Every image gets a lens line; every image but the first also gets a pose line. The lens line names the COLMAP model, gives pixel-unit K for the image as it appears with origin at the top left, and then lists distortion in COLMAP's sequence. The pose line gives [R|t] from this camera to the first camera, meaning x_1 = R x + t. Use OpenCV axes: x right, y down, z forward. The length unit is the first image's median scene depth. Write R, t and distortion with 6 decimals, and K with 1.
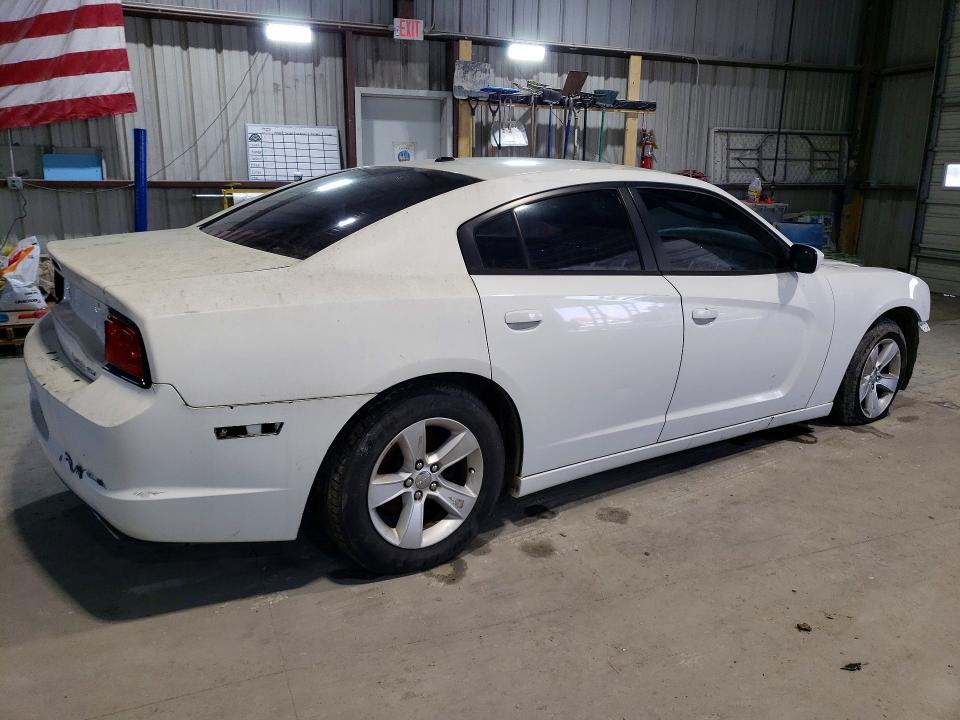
lens RADIAL K [[761.8, 0, 480.0], [0, 761.8, 360.0], [0, 0, 1]] dist [-0.004293, -0.006256]
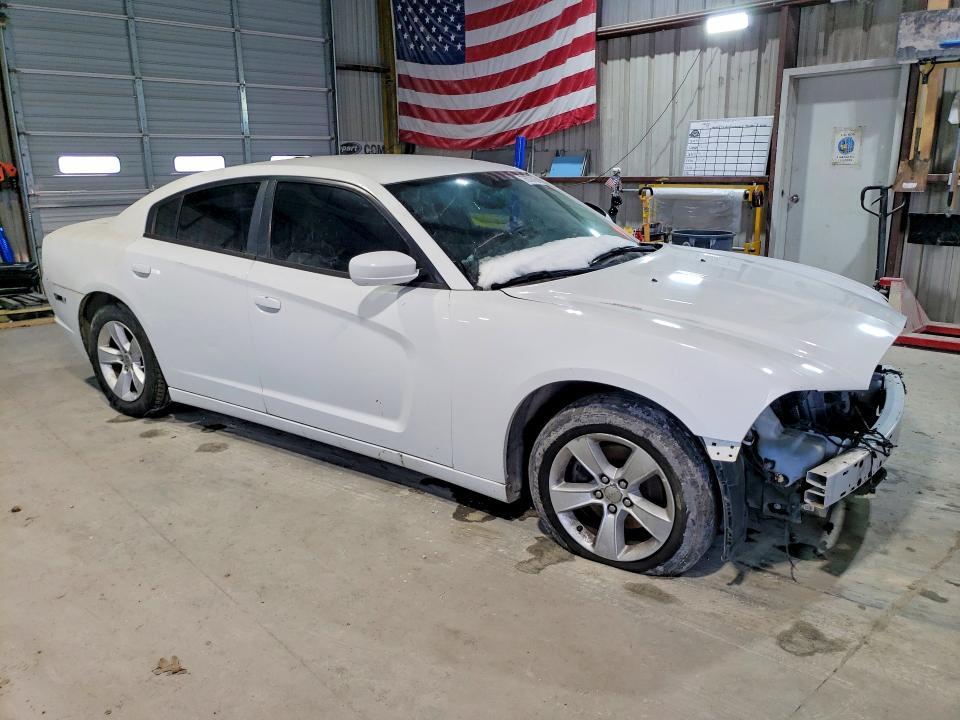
lens RADIAL K [[752.0, 0, 480.3], [0, 752.0, 371.3], [0, 0, 1]] dist [0.006310, -0.014648]
pose [[0.336578, 0.228883, -0.913415, 0.676588], [-0.209883, 0.963843, 0.164181, -0.099404], [0.917968, 0.136451, 0.372447, 0.445169]]
